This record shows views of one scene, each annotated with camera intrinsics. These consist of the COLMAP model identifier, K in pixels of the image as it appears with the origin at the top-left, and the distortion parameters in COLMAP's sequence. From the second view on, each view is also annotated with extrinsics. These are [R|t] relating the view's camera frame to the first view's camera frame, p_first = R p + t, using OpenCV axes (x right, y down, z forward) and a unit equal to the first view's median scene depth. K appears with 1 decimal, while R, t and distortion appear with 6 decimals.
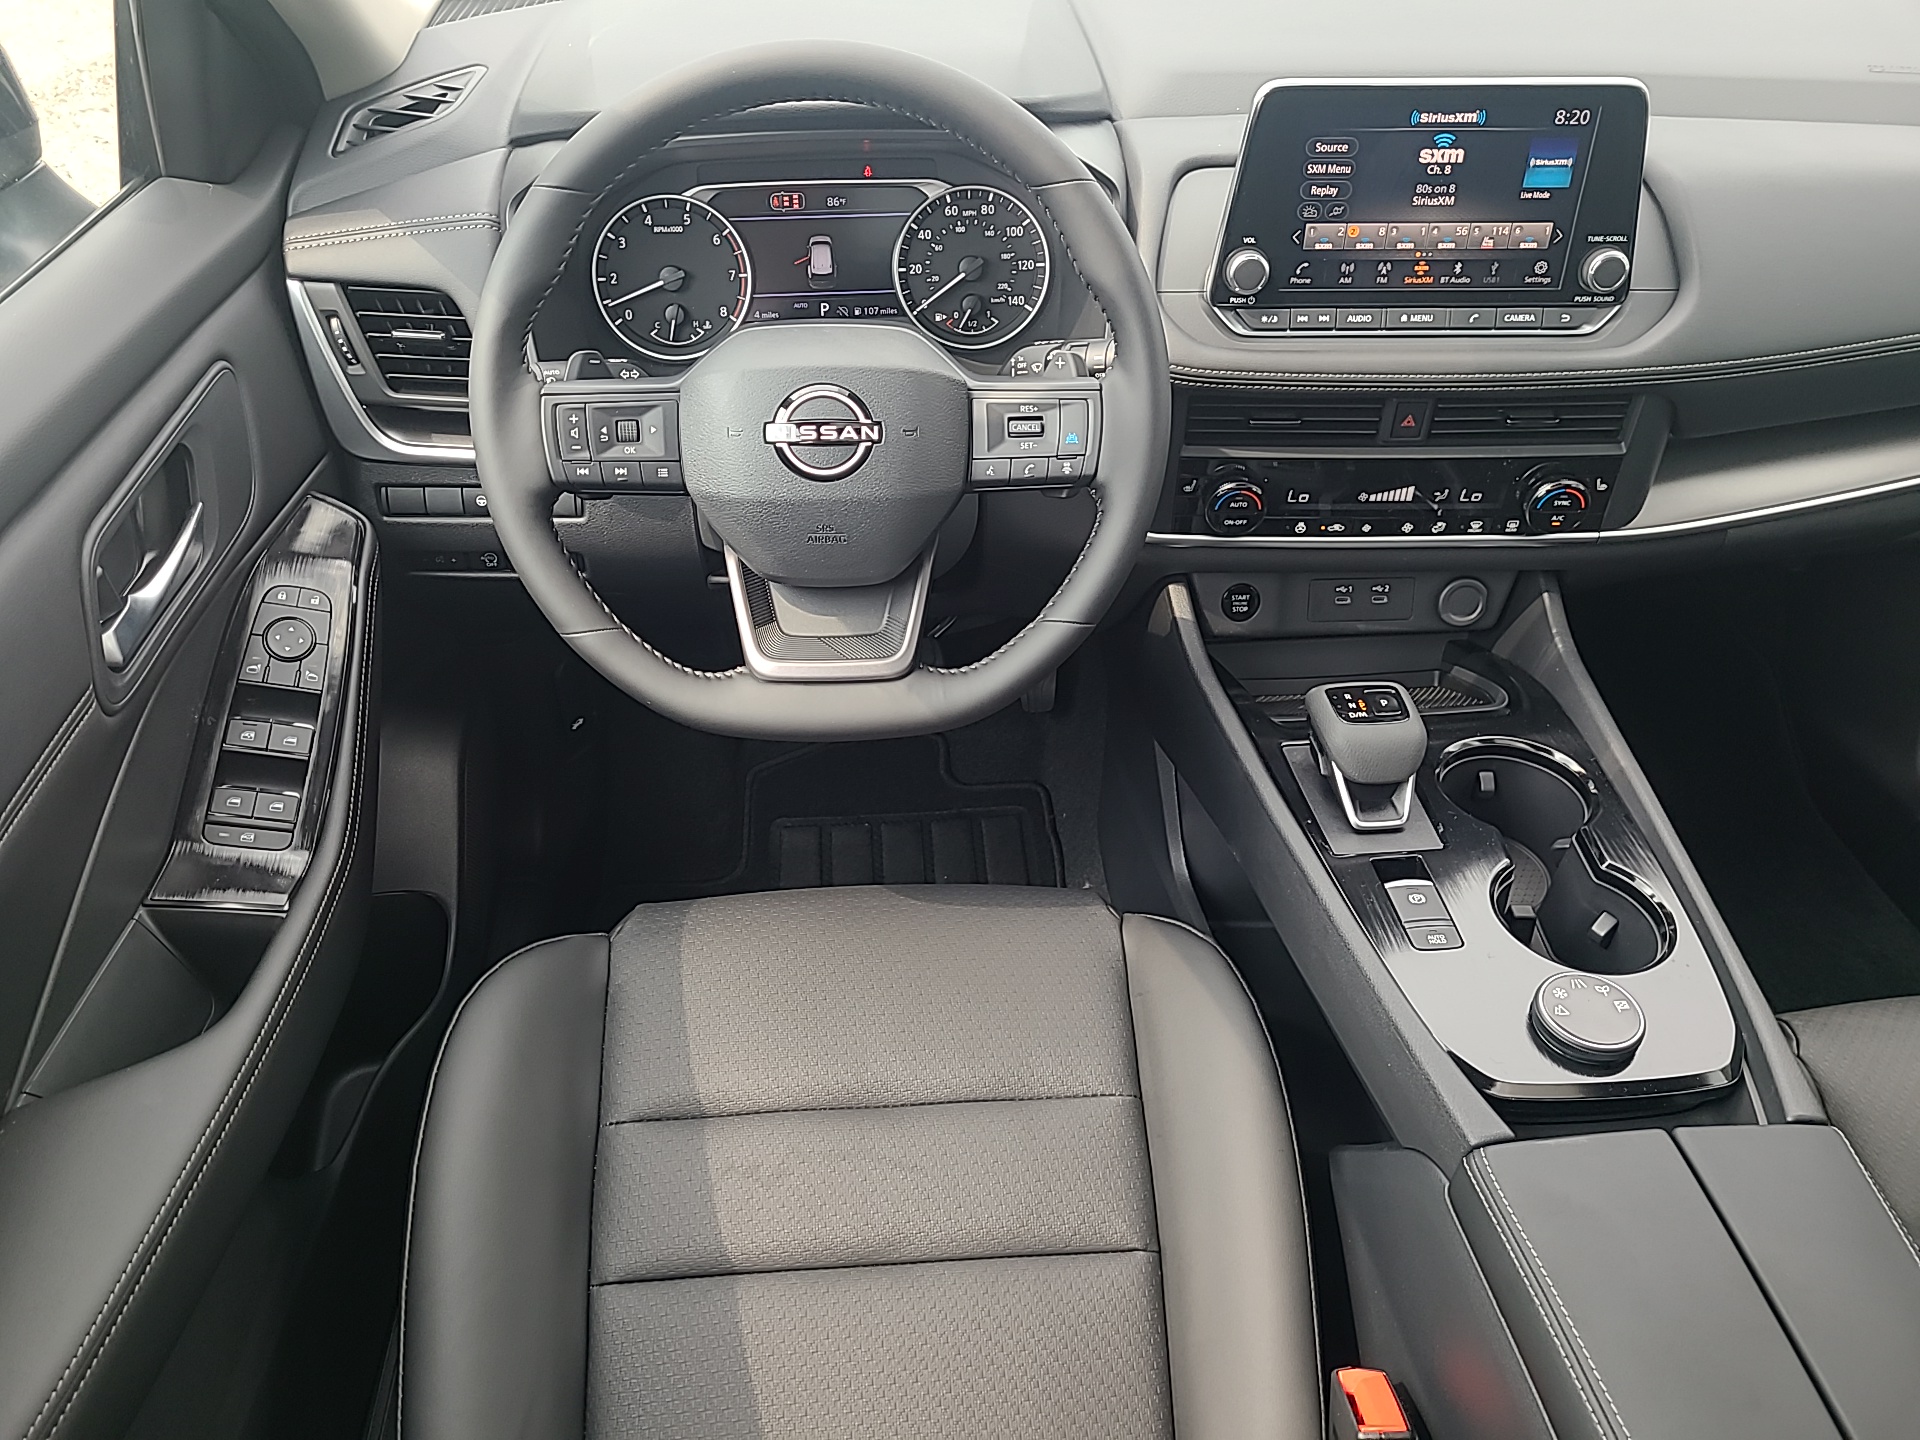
lens RADIAL K [[1445.1, 0, 960.0], [0, 1445.1, 720.0], [0, 0, 1]] dist [0.036116, -0.048495]
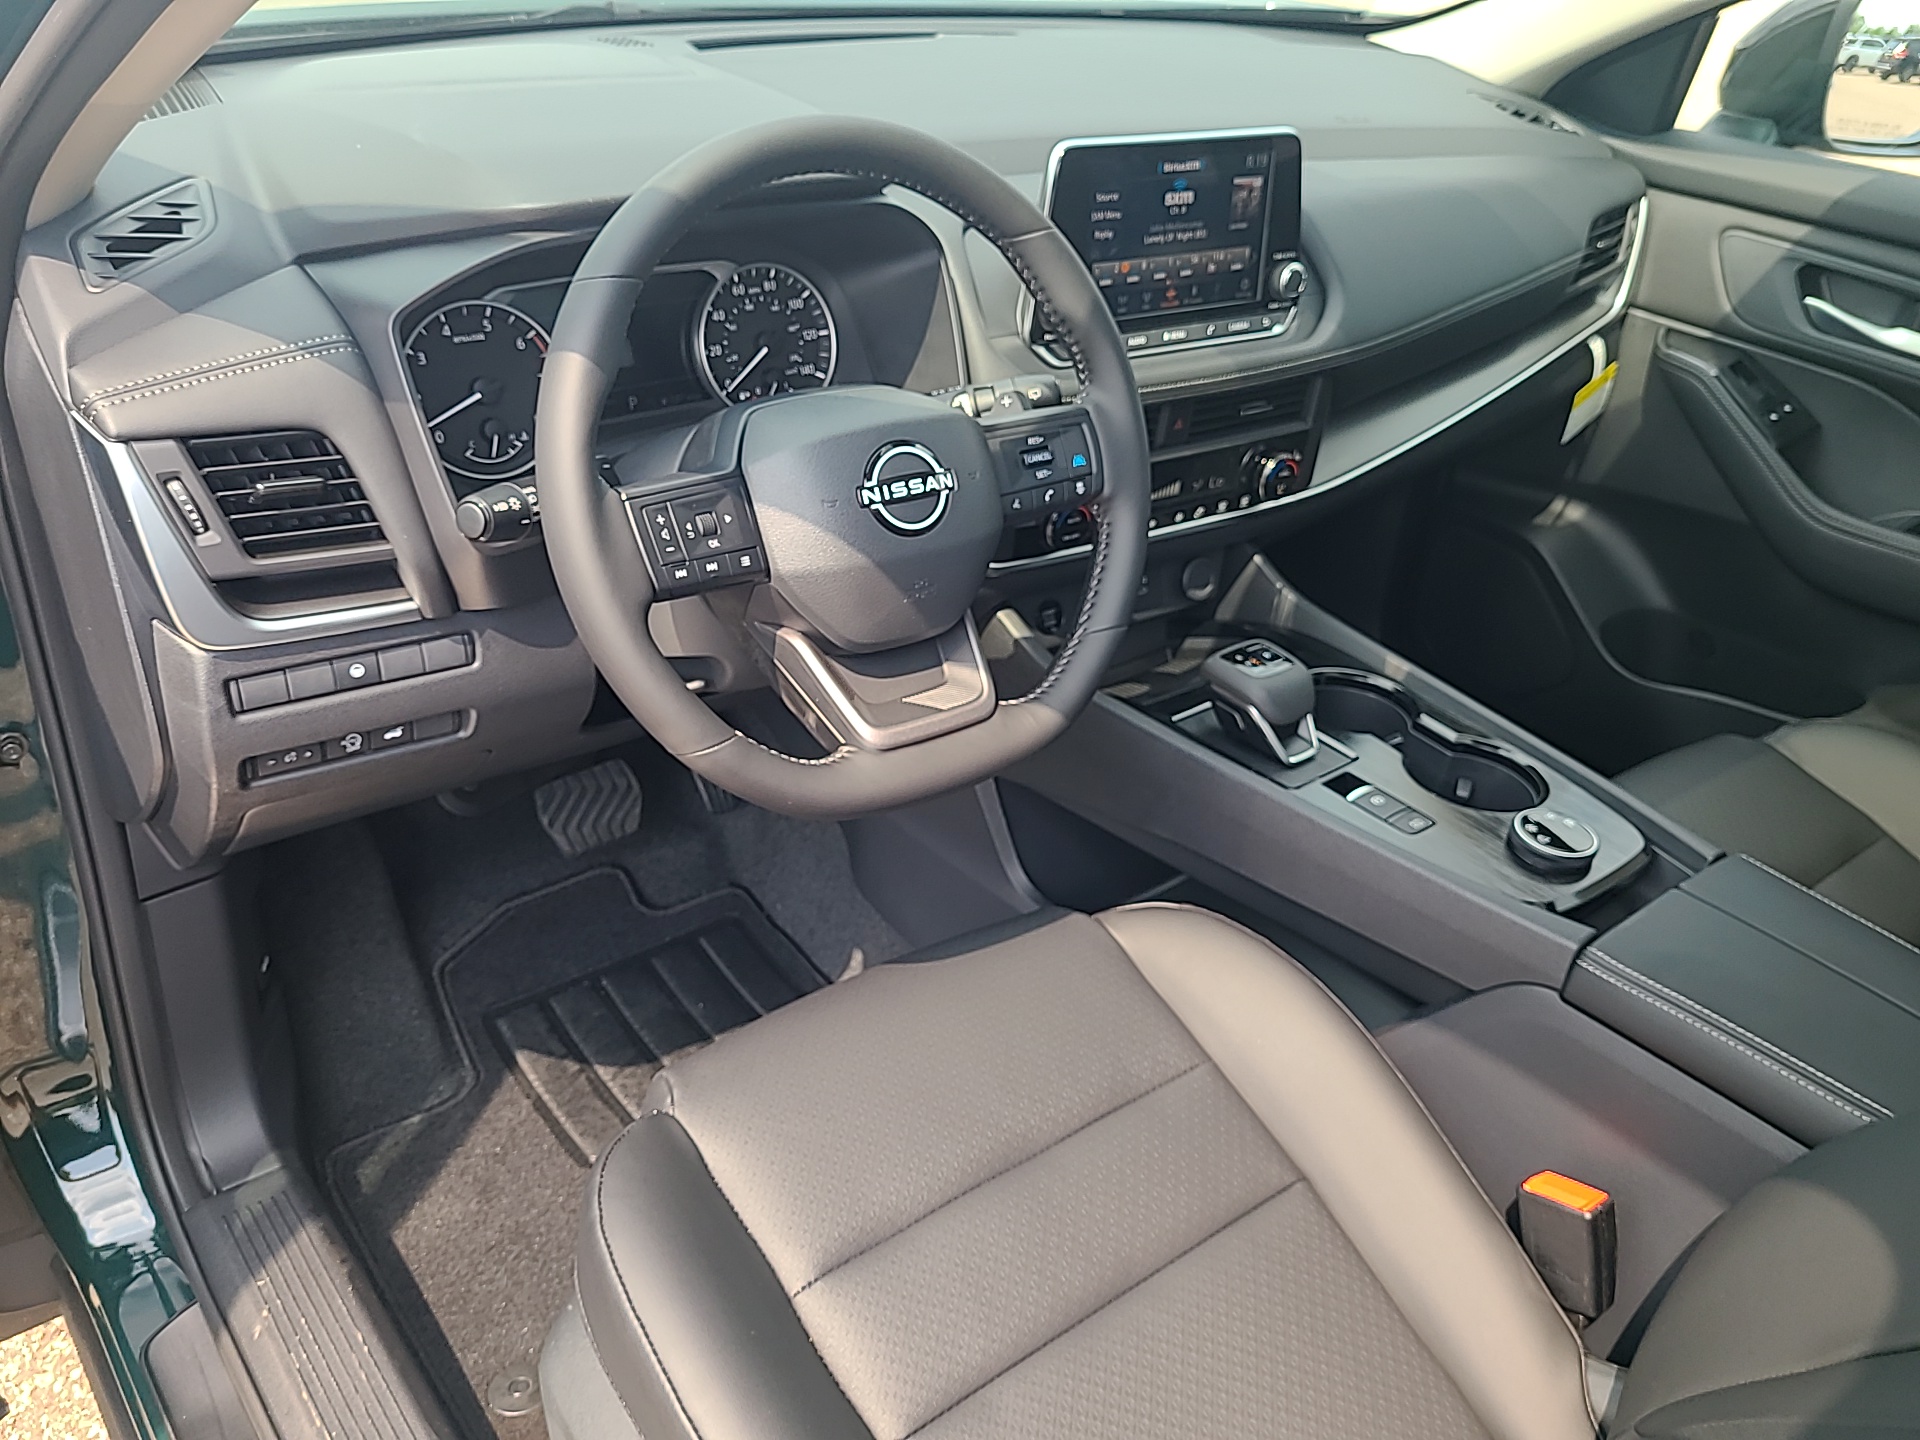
lens RADIAL K [[1525.8, 0, 960.0], [0, 1525.8, 720.0], [0, 0, 1]] dist [0.003847, -0.013237]
pose [[0.826939, -0.237591, 0.509630, -0.528729], [0.278742, 0.960355, -0.004575, -0.023908], [-0.488339, 0.145839, 0.860381, 0.078866]]
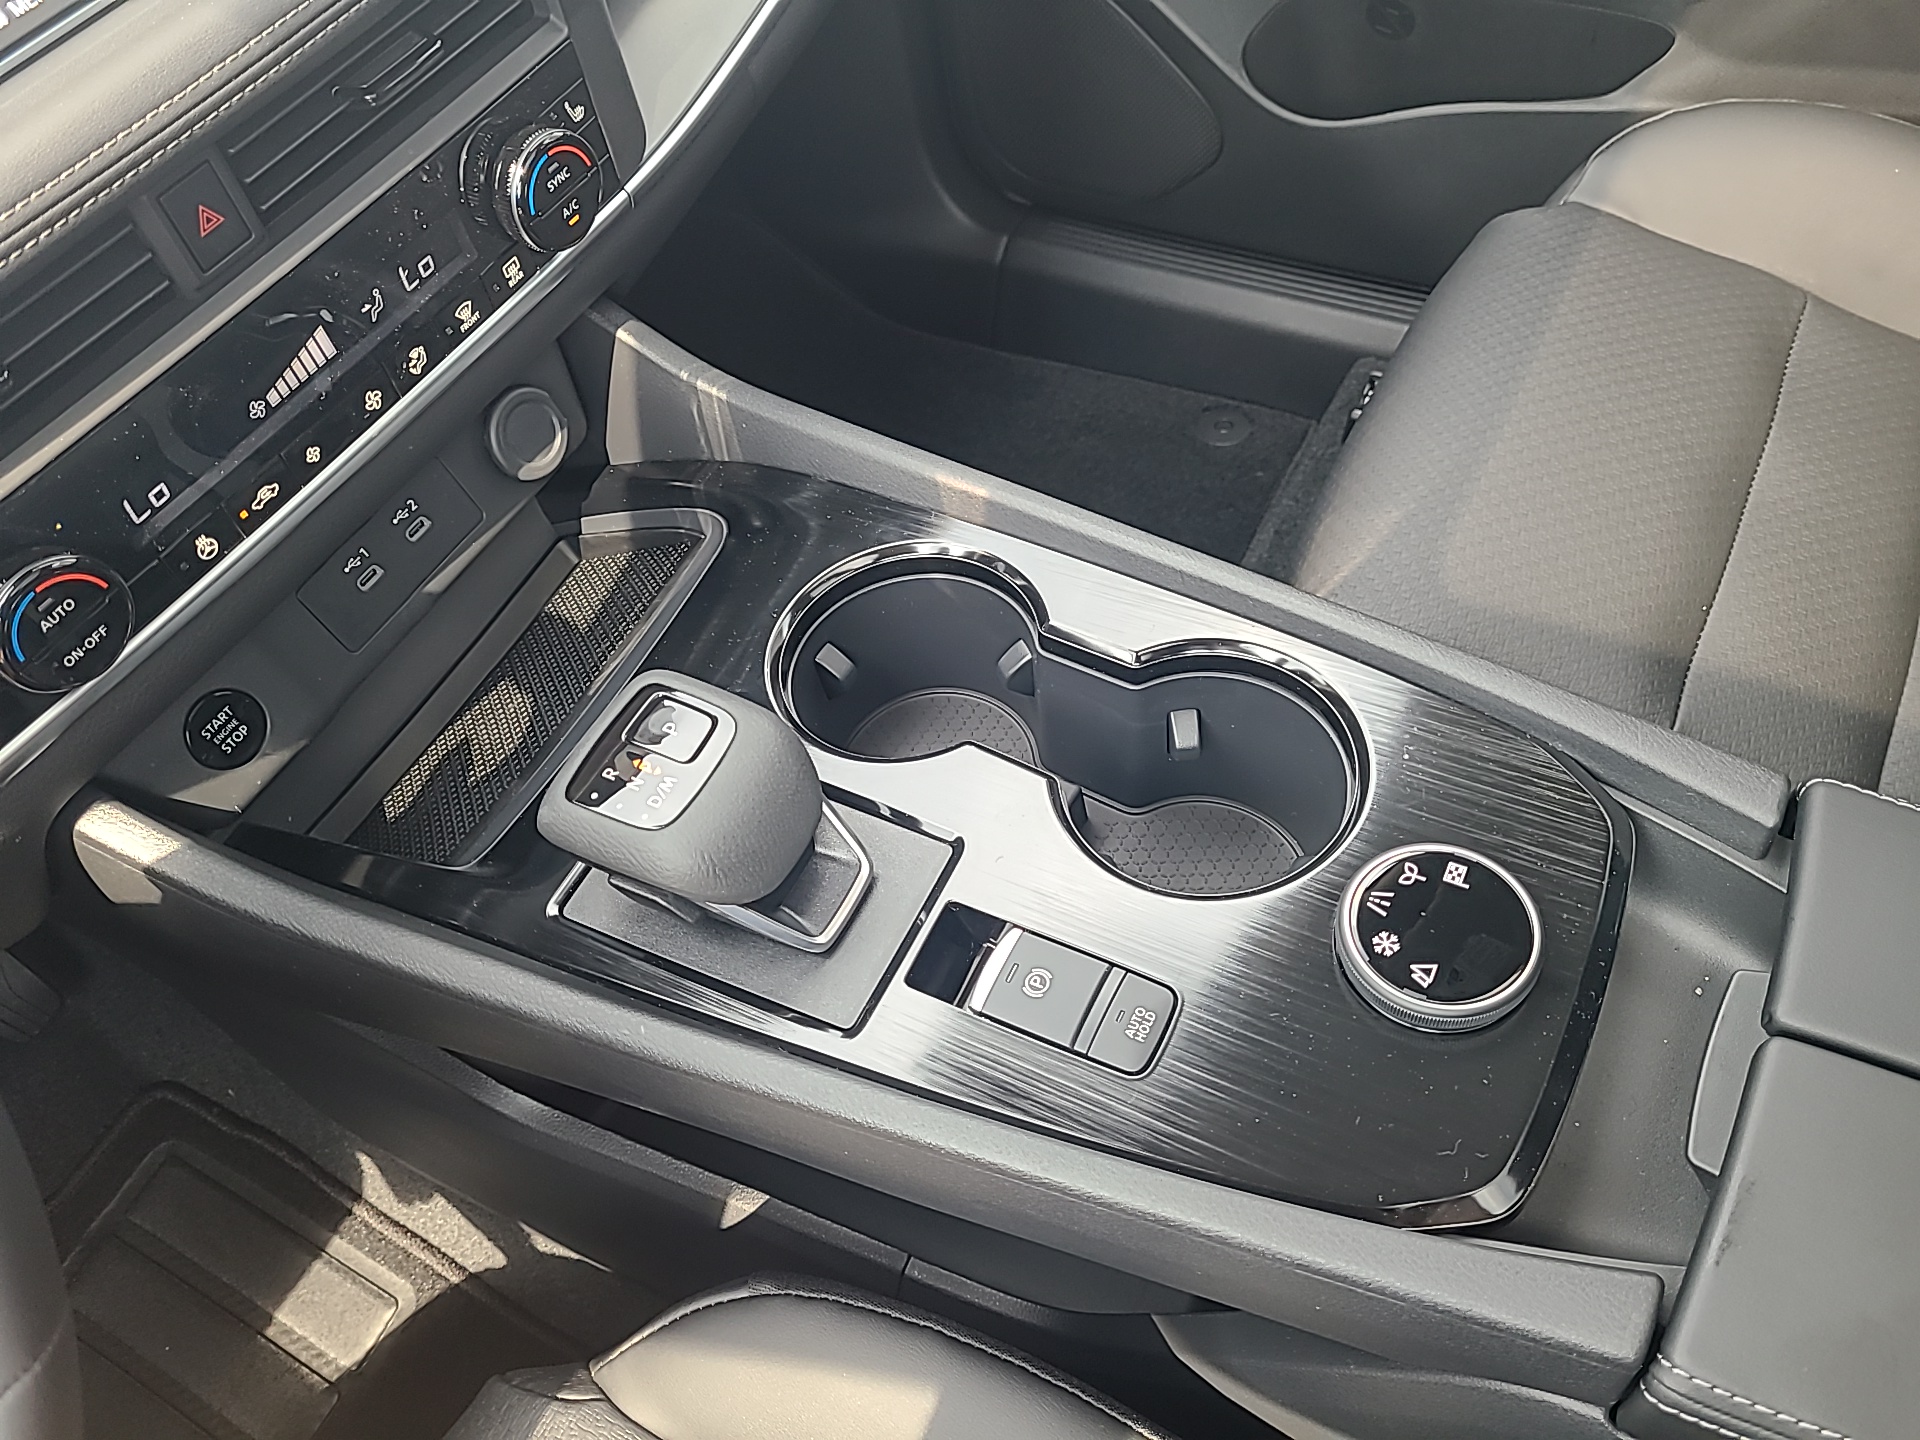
lens RADIAL K [[1445.1, 0, 960.0], [0, 1445.1, 720.0], [0, 0, 1]] dist [0.036116, -0.048495]
pose [[0.530691, -0.723795, 0.441008, 0.130926], [0.623053, 0.685900, 0.375961, -0.130196], [-0.574606, 0.075252, 0.814963, 0.541674]]
